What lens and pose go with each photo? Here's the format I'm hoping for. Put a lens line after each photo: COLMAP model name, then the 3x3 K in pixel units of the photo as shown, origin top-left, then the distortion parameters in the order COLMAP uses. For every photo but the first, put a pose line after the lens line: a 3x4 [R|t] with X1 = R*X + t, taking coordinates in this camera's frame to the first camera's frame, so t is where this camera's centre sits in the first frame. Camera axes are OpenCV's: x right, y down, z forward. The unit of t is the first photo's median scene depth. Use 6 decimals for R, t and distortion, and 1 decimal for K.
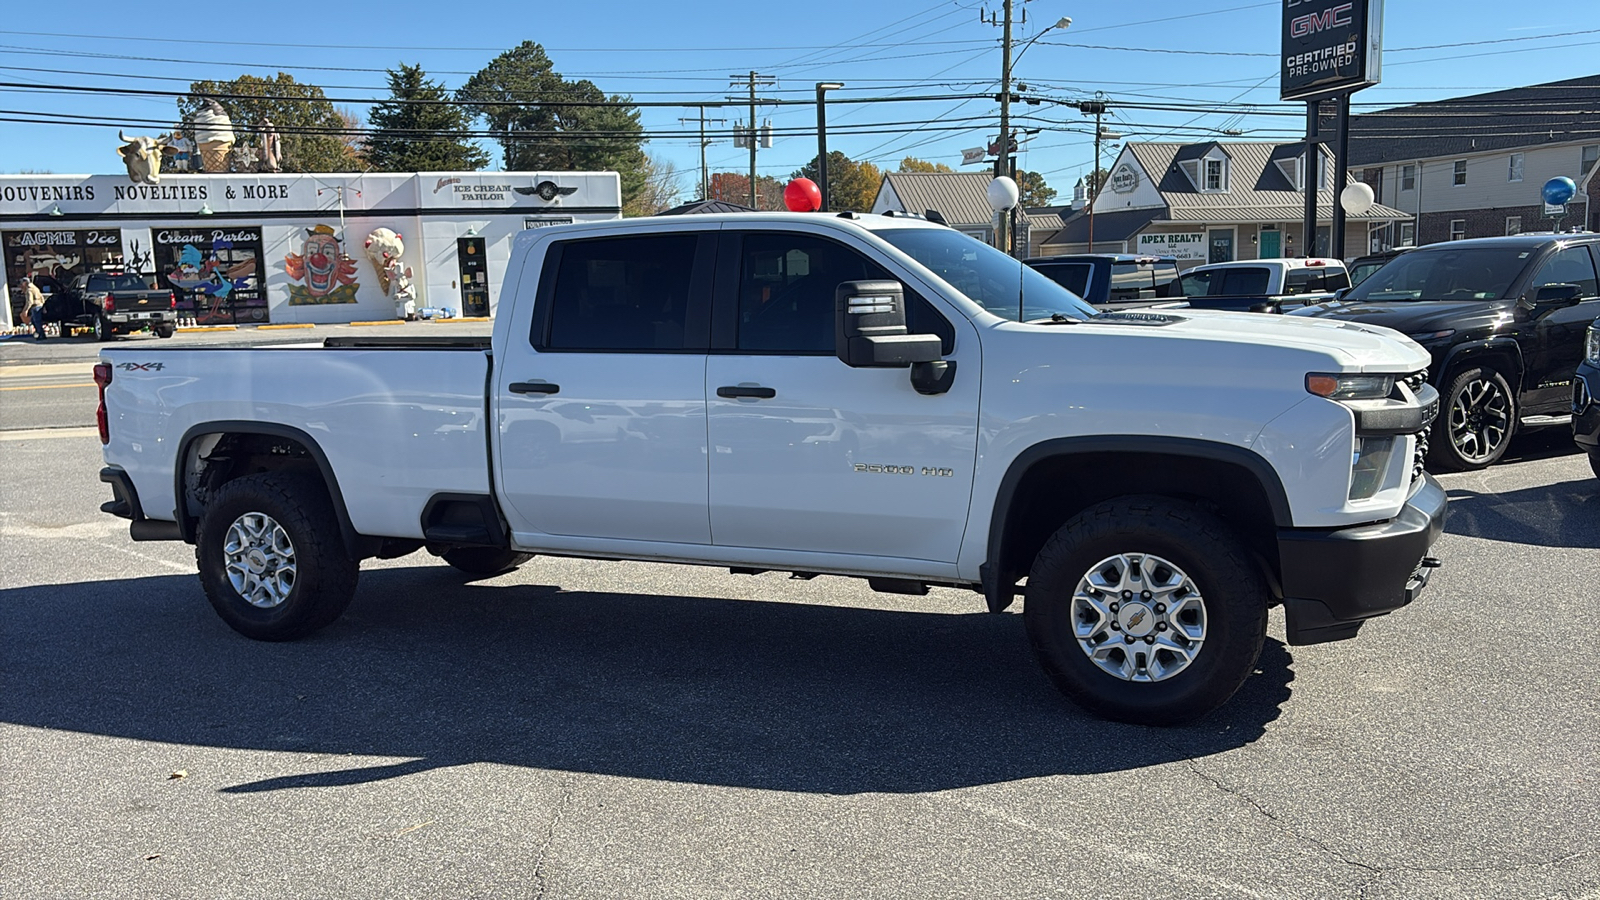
lens RADIAL K [[1407.5, 0, 763.4], [0, 1407.5, 476.9], [0, 0, 1]] dist [0.040639, -0.009827]
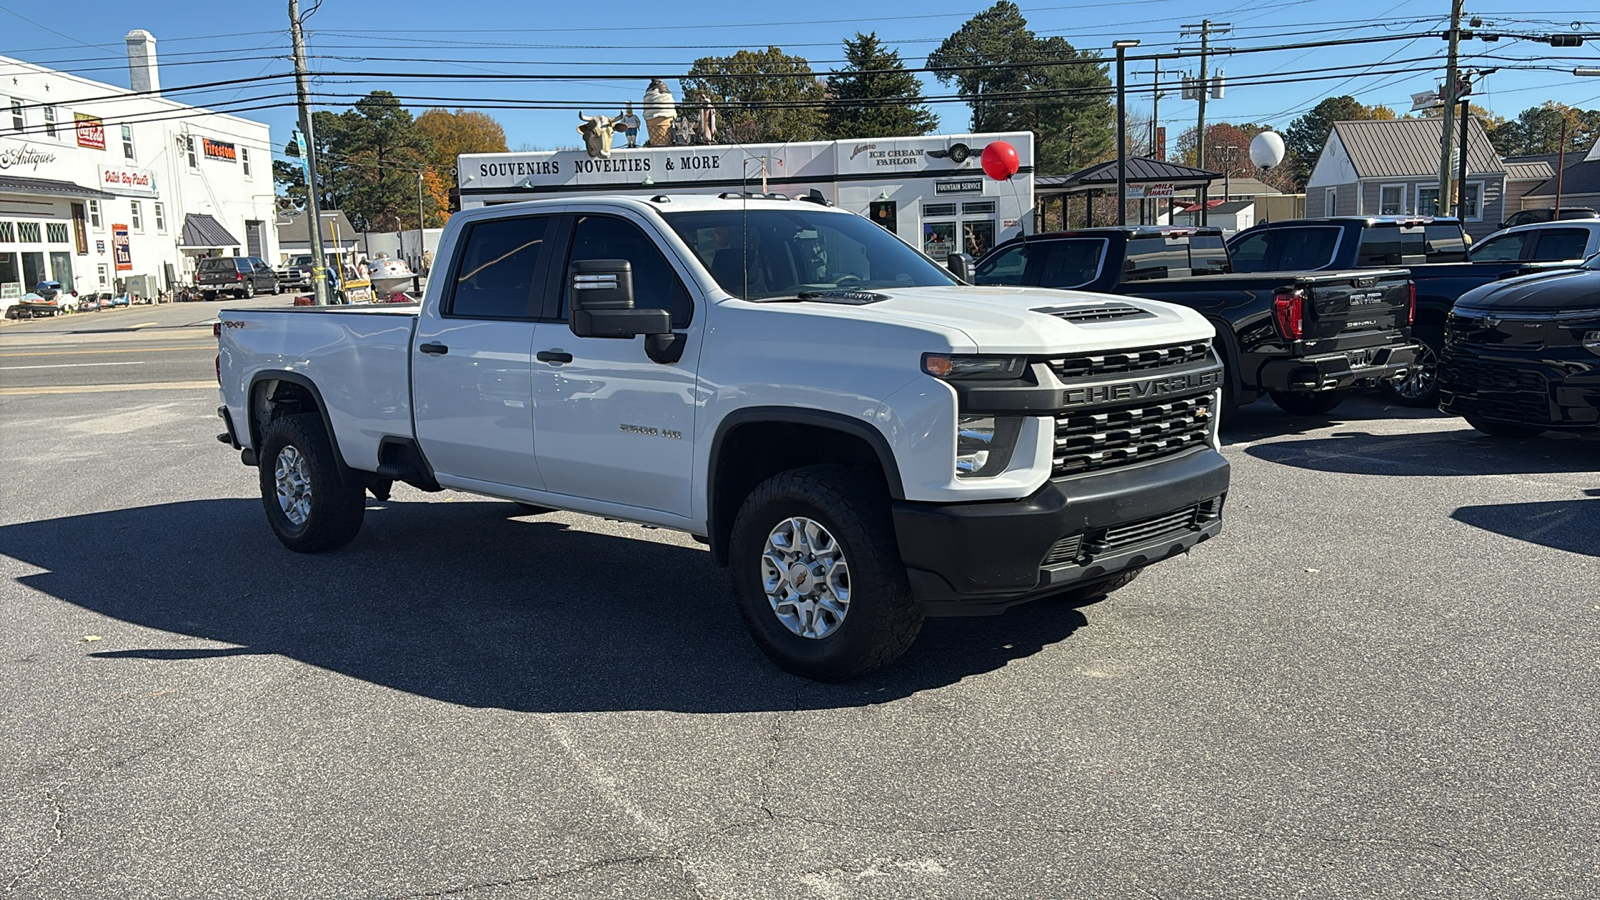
lens RADIAL K [[1397.5, 0, 757.5], [0, 1397.5, 460.2], [0, 0, 1]] dist [0.069872, -0.079087]
pose [[0.939400, 0.049526, -0.339226, 0.072874], [-0.043564, 0.998733, 0.025173, -0.001760], [0.340043, -0.008869, 0.940368, -0.000734]]
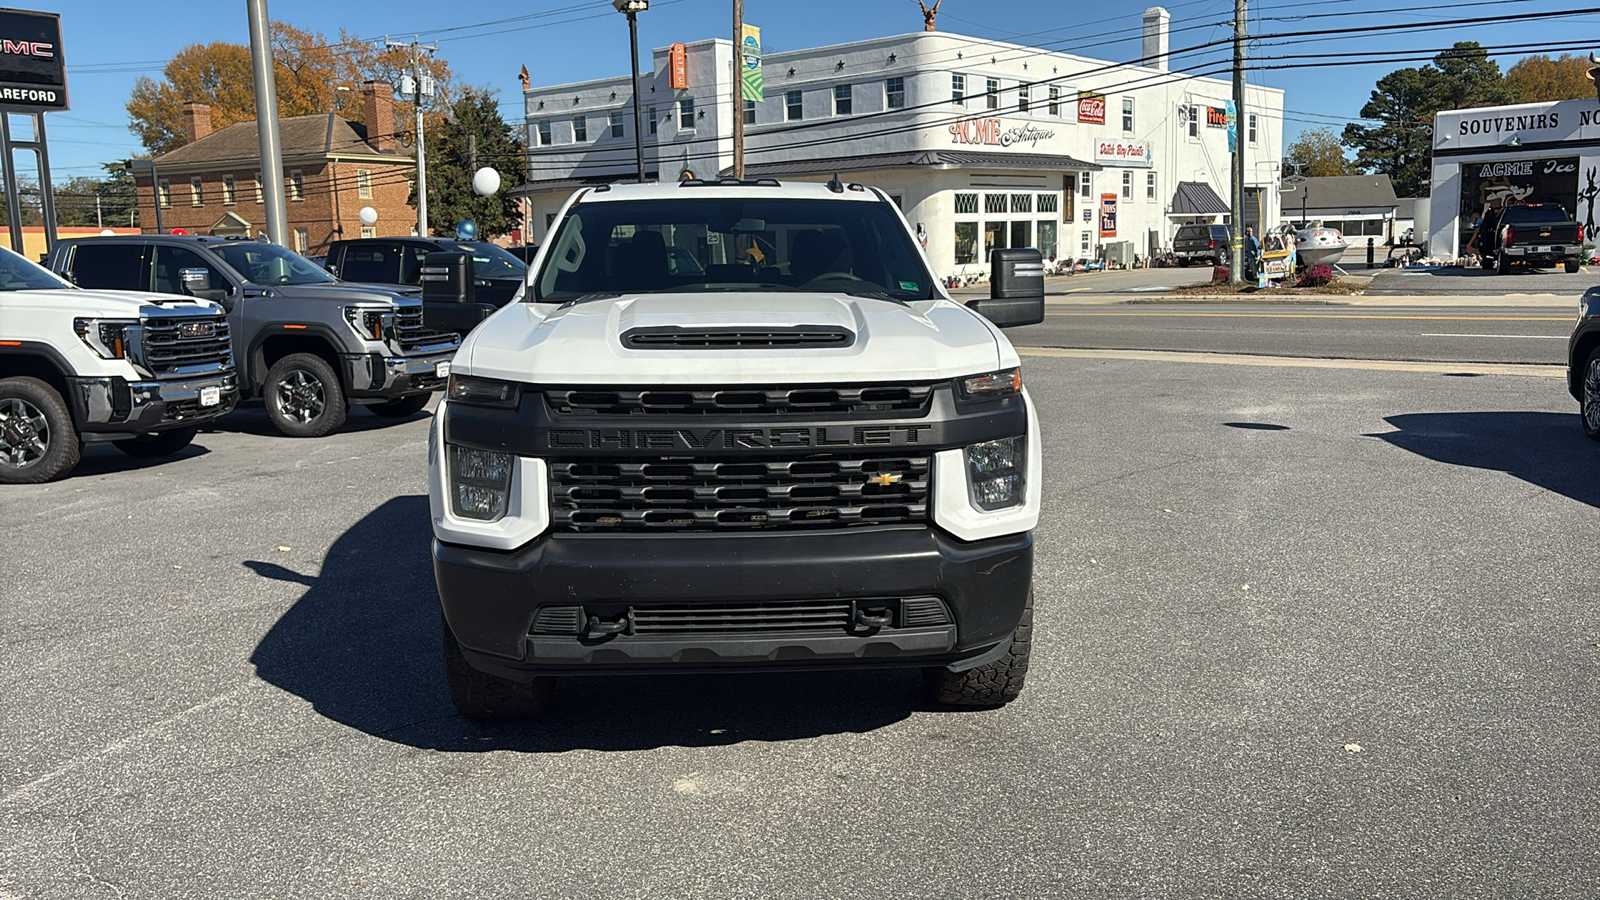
lens RADIAL K [[1398.9, 0, 790.7], [0, 1398.9, 456.0], [0, 0, 1]] dist [0.064567, -0.066094]
pose [[0.482444, 0.150294, -0.862936, 0.150520], [-0.117623, 0.987363, 0.106205, -0.016490], [0.867993, 0.050263, 0.494025, 0.087162]]
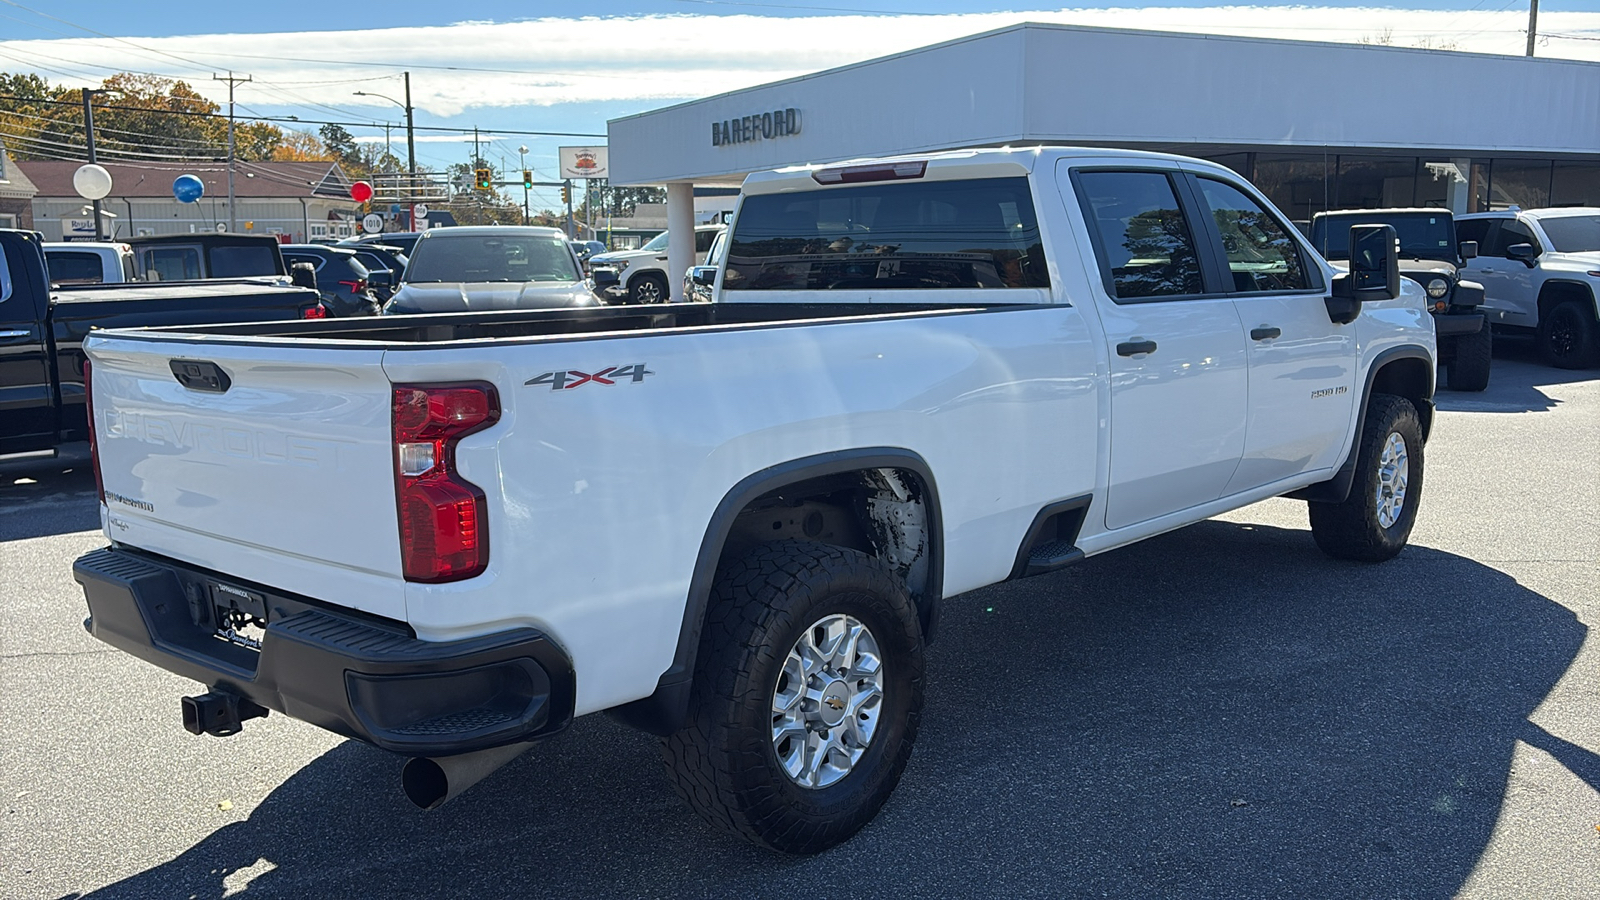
lens RADIAL K [[1398.9, 0, 790.7], [0, 1398.9, 456.0], [0, 0, 1]] dist [0.064567, -0.066094]
pose [[0.280561, -0.117212, 0.952653, -0.148355], [0.138883, 0.987028, 0.080540, -0.014107], [-0.949735, 0.109711, 0.293200, 0.142813]]
